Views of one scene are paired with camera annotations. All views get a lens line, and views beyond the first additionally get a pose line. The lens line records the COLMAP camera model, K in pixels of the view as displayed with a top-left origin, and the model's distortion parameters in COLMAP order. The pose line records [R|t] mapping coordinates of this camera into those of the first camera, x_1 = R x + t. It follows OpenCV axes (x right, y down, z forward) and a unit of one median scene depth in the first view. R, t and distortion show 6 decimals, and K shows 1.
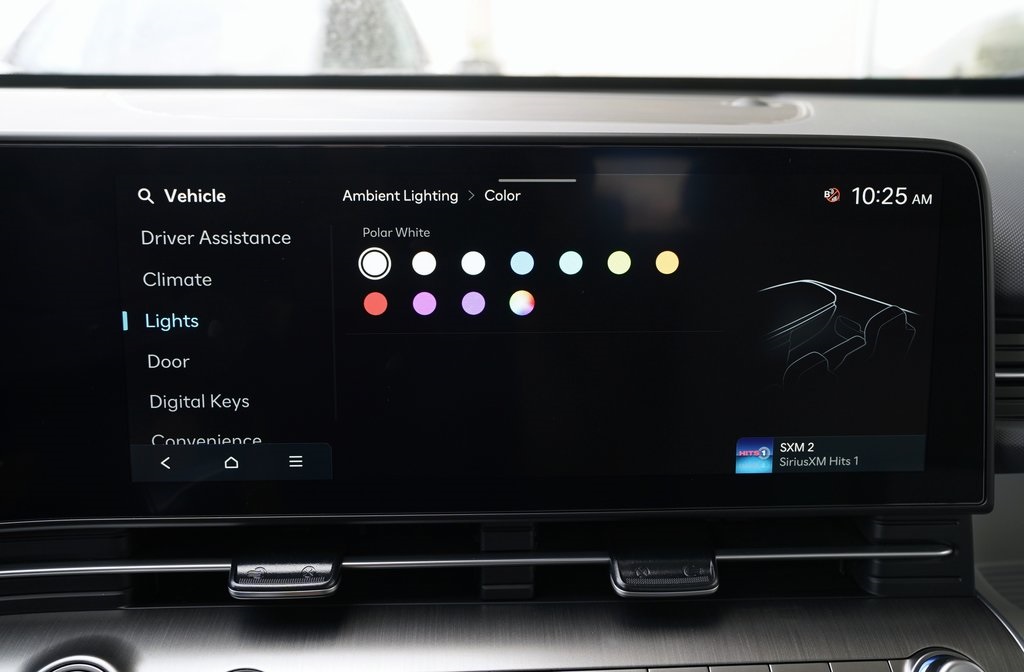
lens RADIAL K [[924.5, 0, 515.6], [0, 924.5, 335.8], [0, 0, 1]] dist [-0.042804, 0.082226]
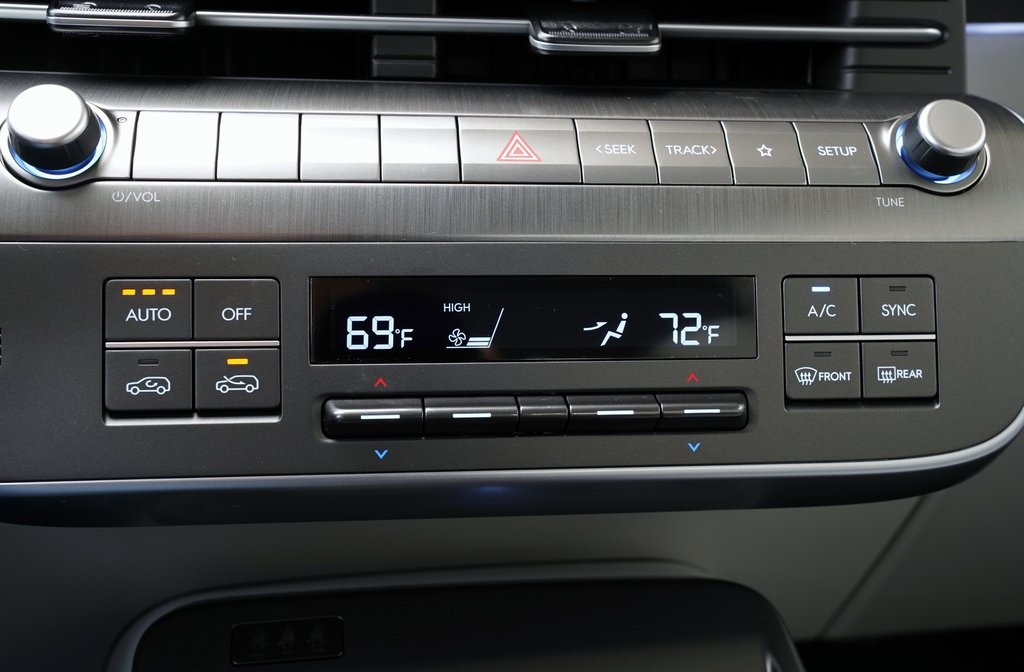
lens RADIAL K [[1148.5, 0, 513.0], [0, 1148.5, 333.6], [0, 0, 1]] dist [0.032449, 0.000000]
pose [[0.997757, -0.001073, 0.066936, 0.019097], [0.000705, 0.999985, 0.005515, 0.524051], [-0.066941, -0.005455, 0.997742, -0.019241]]
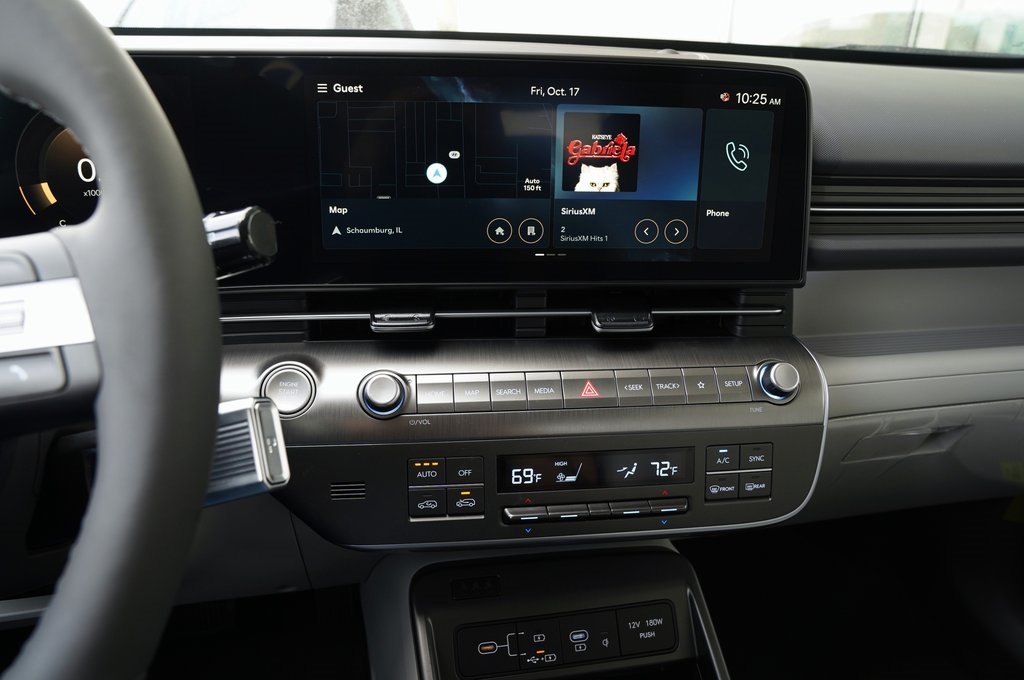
lens RADIAL K [[706.1, 0, 507.8], [0, 706.1, 342.3], [0, 0, 1]] dist [-0.126143, 0.080427]
pose [[0.997842, -0.004296, 0.065526, -0.140185], [-0.004911, 0.990181, 0.139707, 0.117720], [-0.065483, -0.139728, 0.988022, -0.293683]]
